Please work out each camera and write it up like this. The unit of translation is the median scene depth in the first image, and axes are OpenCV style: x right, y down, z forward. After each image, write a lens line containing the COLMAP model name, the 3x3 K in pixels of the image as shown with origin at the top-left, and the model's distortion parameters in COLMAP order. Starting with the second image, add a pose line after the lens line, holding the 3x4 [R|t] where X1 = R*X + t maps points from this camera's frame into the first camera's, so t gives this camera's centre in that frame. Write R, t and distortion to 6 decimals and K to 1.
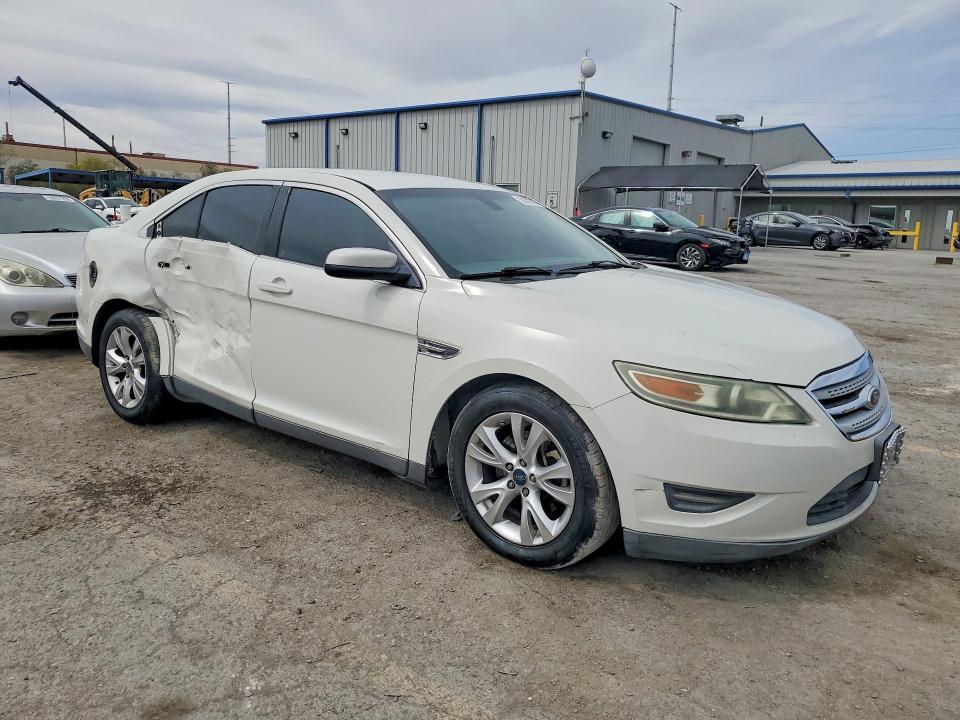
lens RADIAL K [[795.5, 0, 480.0], [0, 795.5, 360.0], [0, 0, 1]] dist [0.015516, -0.001100]
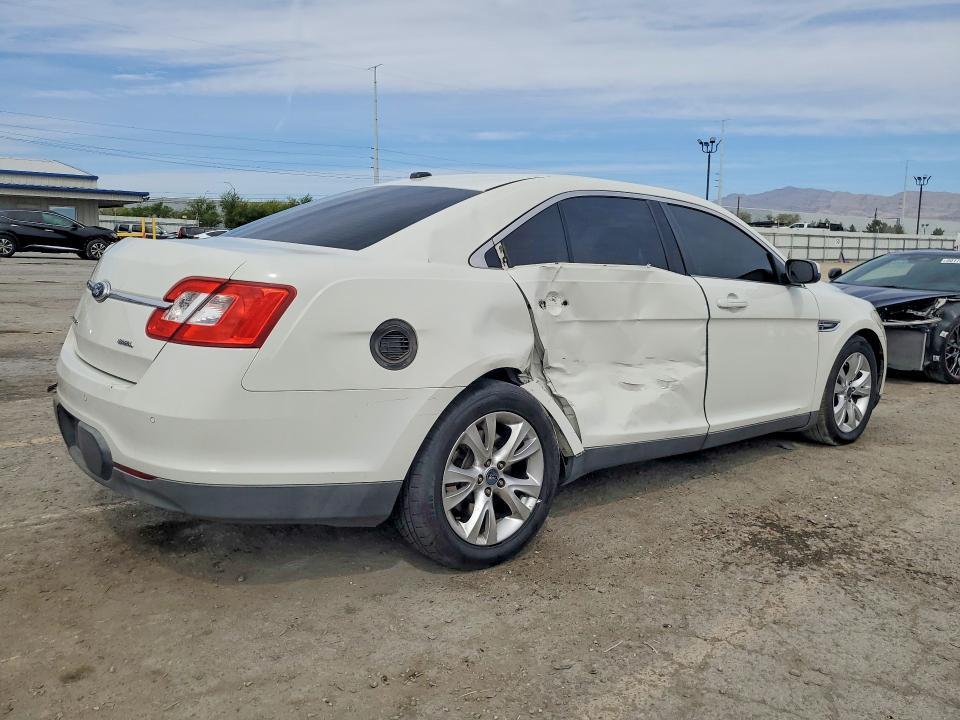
lens RADIAL K [[795.5, 0, 480.0], [0, 795.5, 360.0], [0, 0, 1]] dist [0.015516, -0.001100]
pose [[0.177860, -0.170259, 0.969215, -0.721601], [0.163854, 0.976293, 0.141434, -0.118814], [-0.970318, 0.133654, 0.201541, 0.611935]]
